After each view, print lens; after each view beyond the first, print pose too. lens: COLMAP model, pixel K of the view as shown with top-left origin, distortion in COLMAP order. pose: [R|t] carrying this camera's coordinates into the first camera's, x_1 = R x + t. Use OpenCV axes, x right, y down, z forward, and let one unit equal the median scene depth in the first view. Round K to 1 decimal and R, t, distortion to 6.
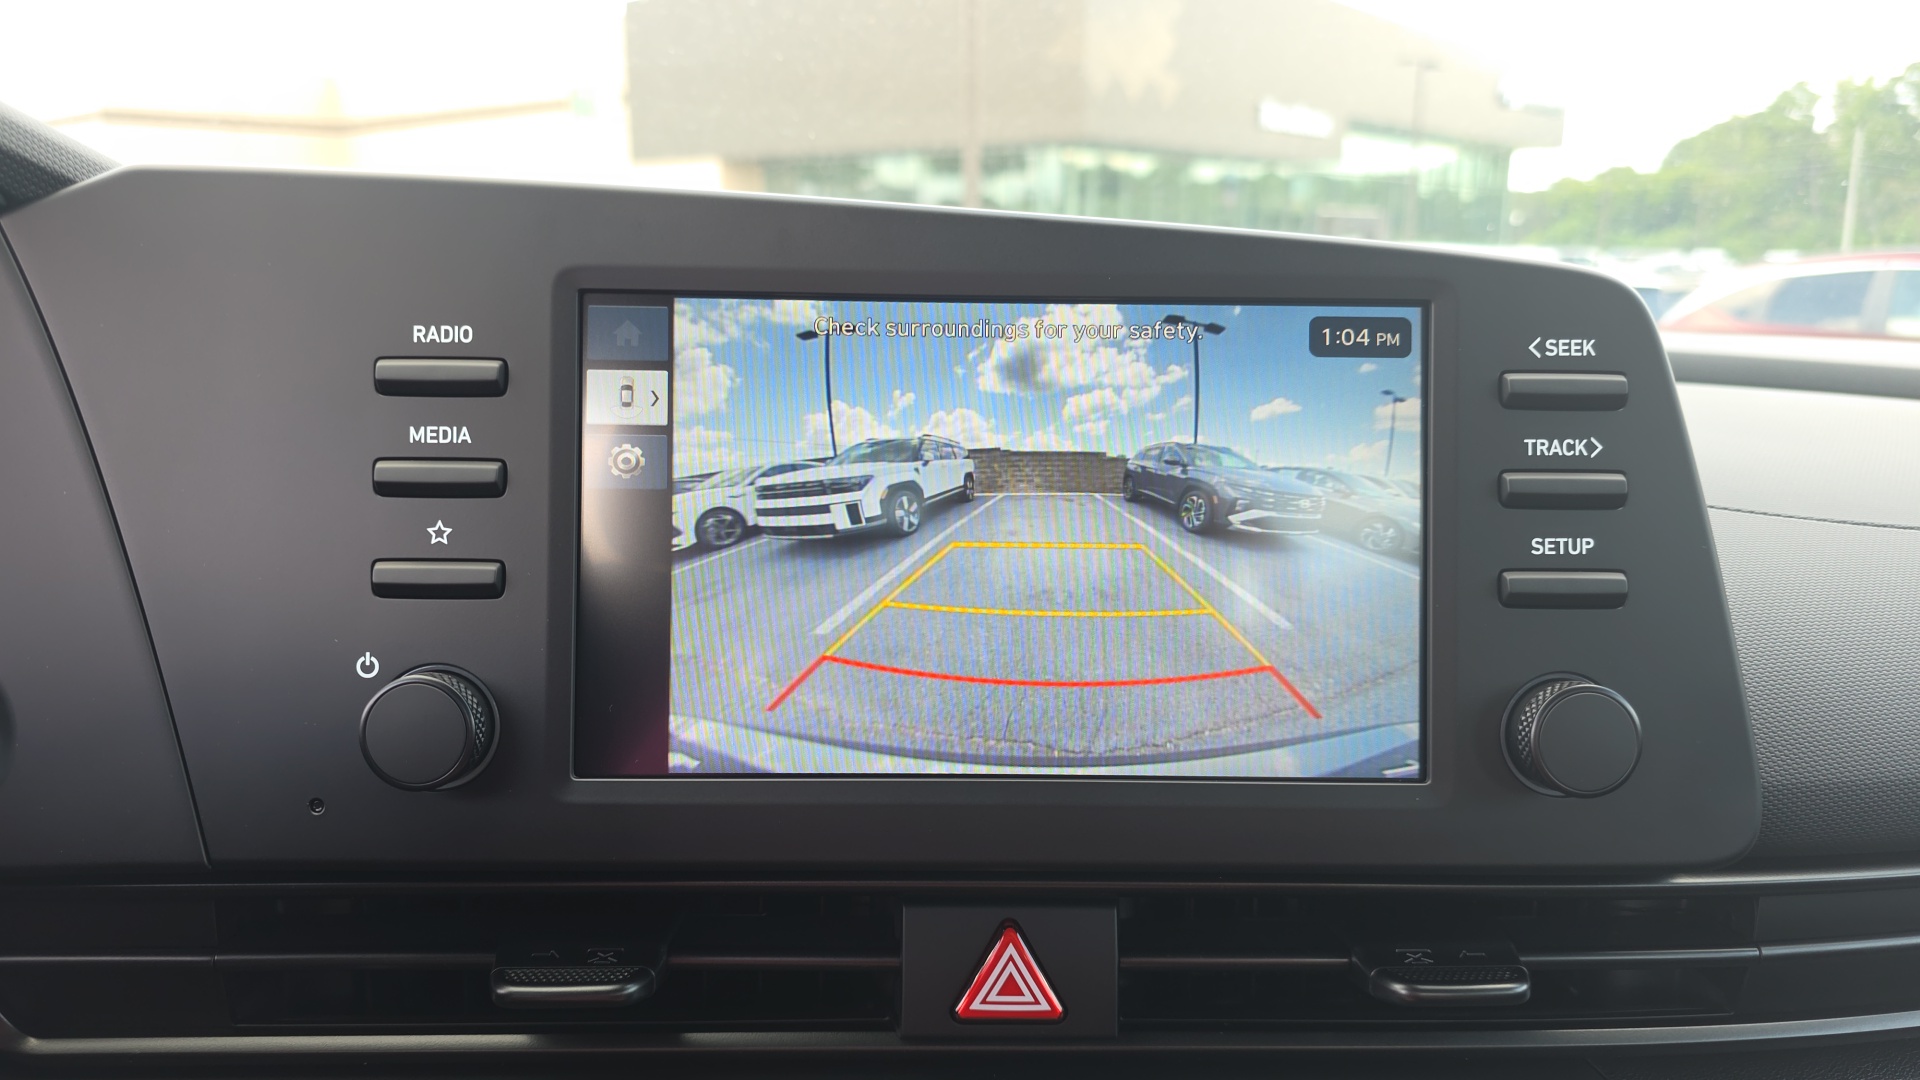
lens RADIAL K [[1328.2, 0, 948.3], [0, 1328.2, 553.8], [0, 0, 1]] dist [0.031175, -0.042926]
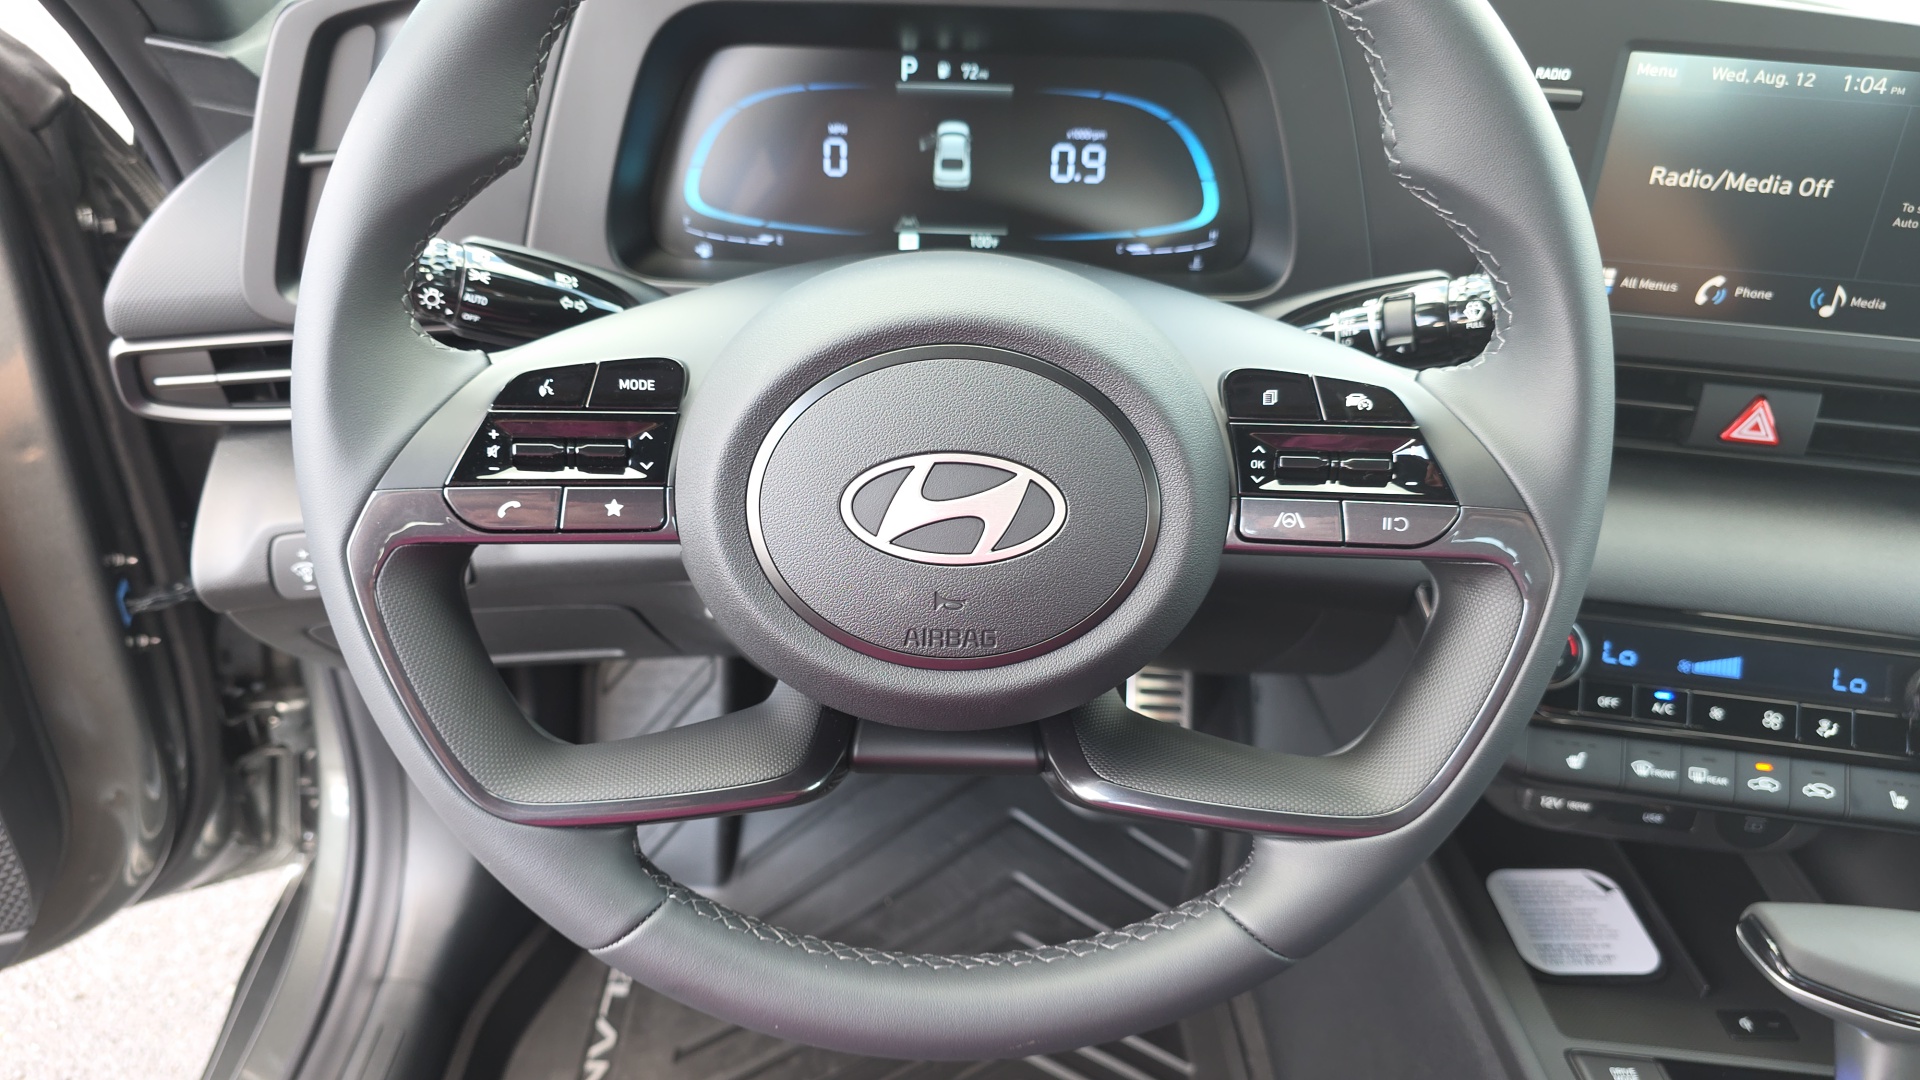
lens RADIAL K [[1328.2, 0, 948.3], [0, 1328.2, 553.8], [0, 0, 1]] dist [0.031175, -0.042926]
pose [[0.981164, 0.114867, -0.155316, -0.830722], [-0.036976, 0.900813, 0.432629, -0.331923], [0.189606, -0.418737, 0.888093, -1.109394]]
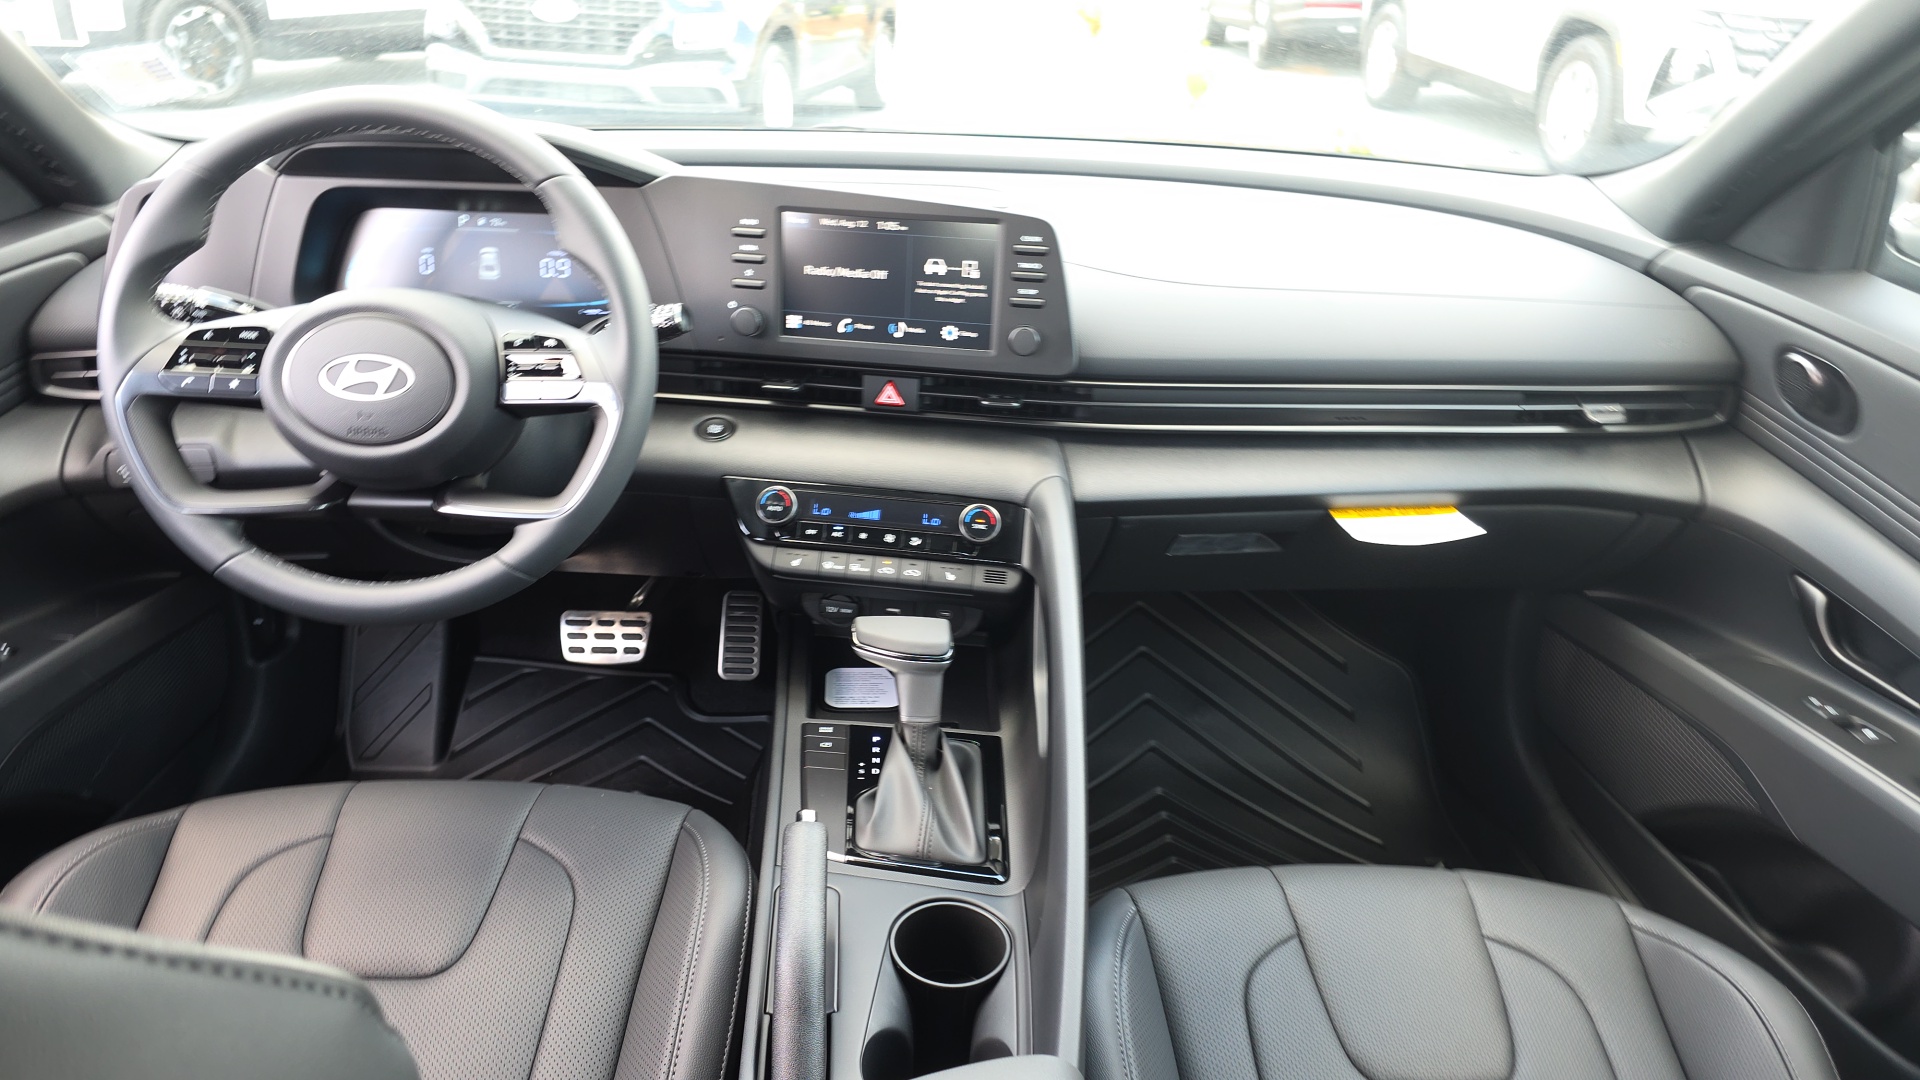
lens RADIAL K [[1311.9, 0, 942.2], [0, 1311.9, 542.7], [0, 0, 1]] dist [0.063588, -0.061455]
pose [[0.987736, 0.082981, -0.132253, 0.775674], [-0.039127, 0.951596, 0.304851, -0.466674], [0.151148, -0.295938, 0.943173, -2.857366]]
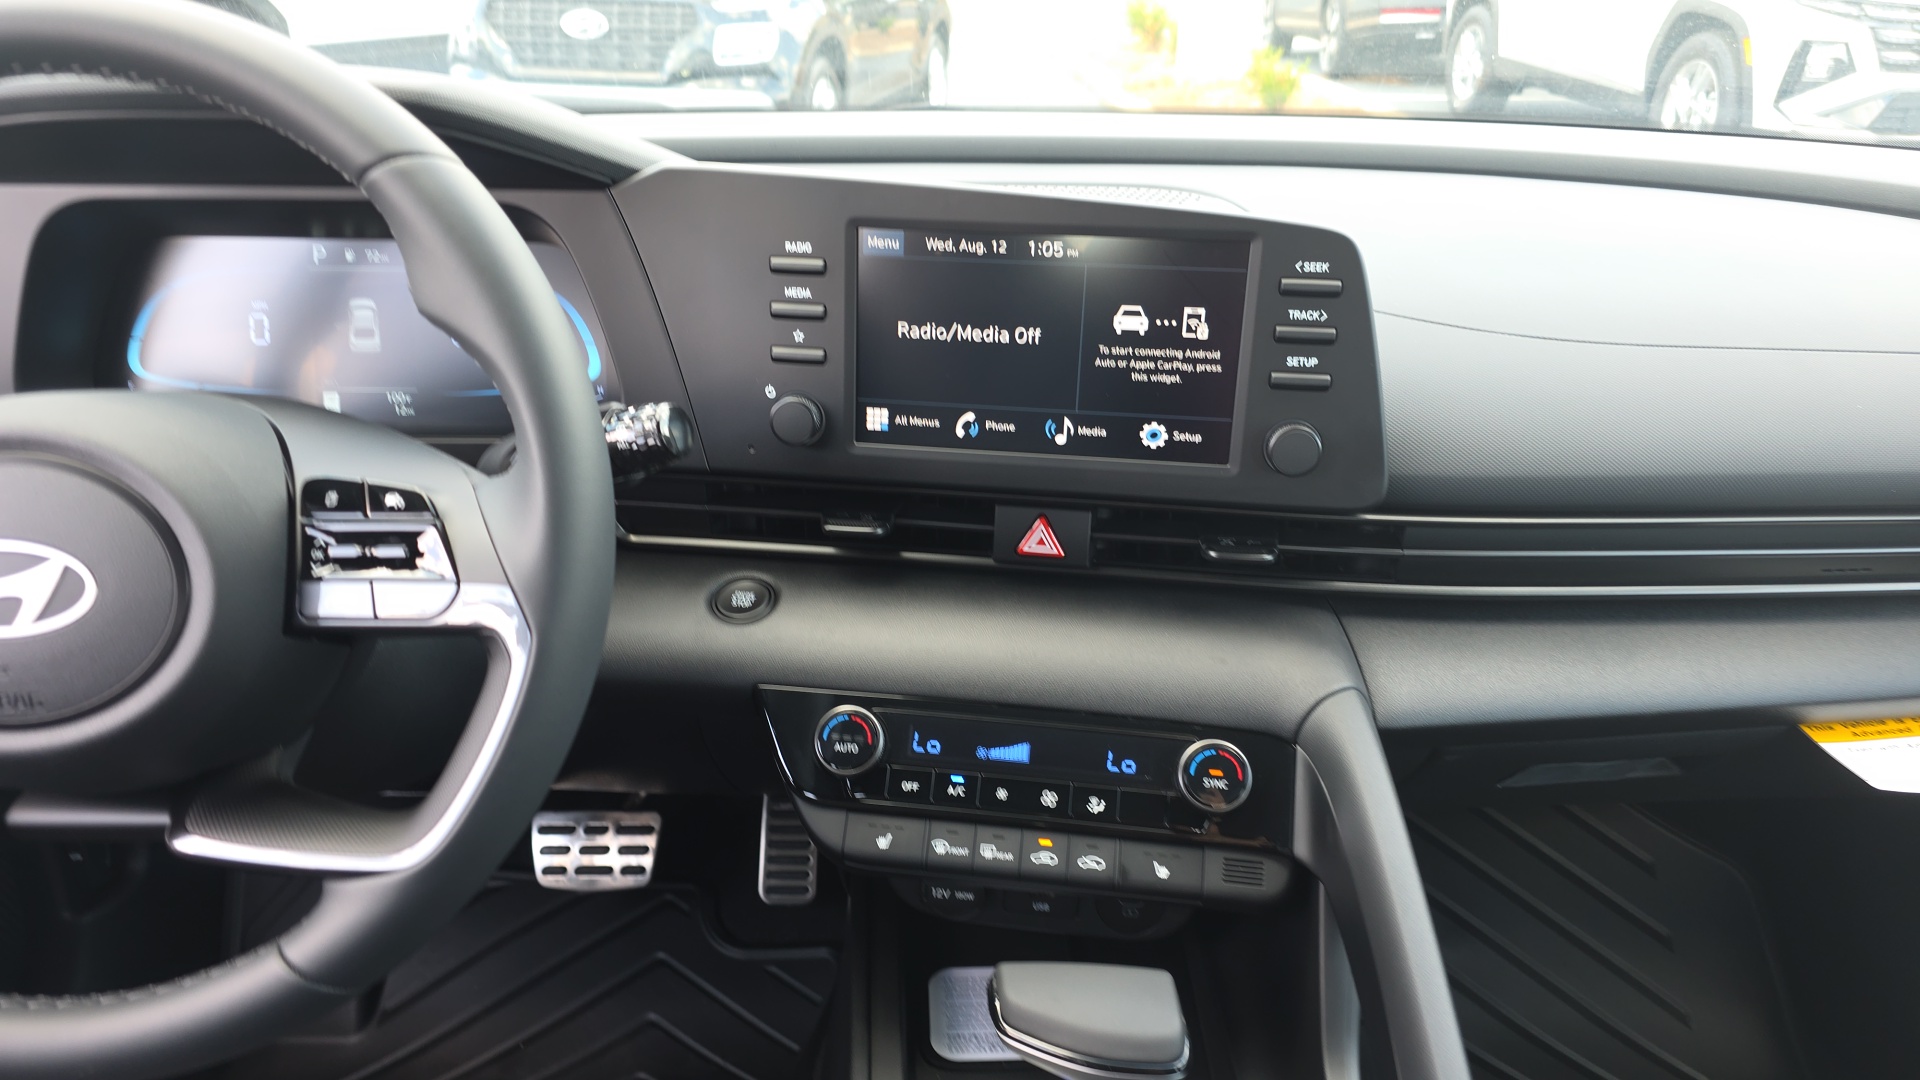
lens RADIAL K [[1294.5, 0, 948.6], [0, 1294.5, 559.2], [0, 0, 1]] dist [0.066194, -0.067149]
pose [[0.984255, 0.070856, -0.161928, 0.260853], [-0.019161, 0.953505, 0.300767, -0.321018], [0.175710, -0.292928, 0.939850, -1.158430]]
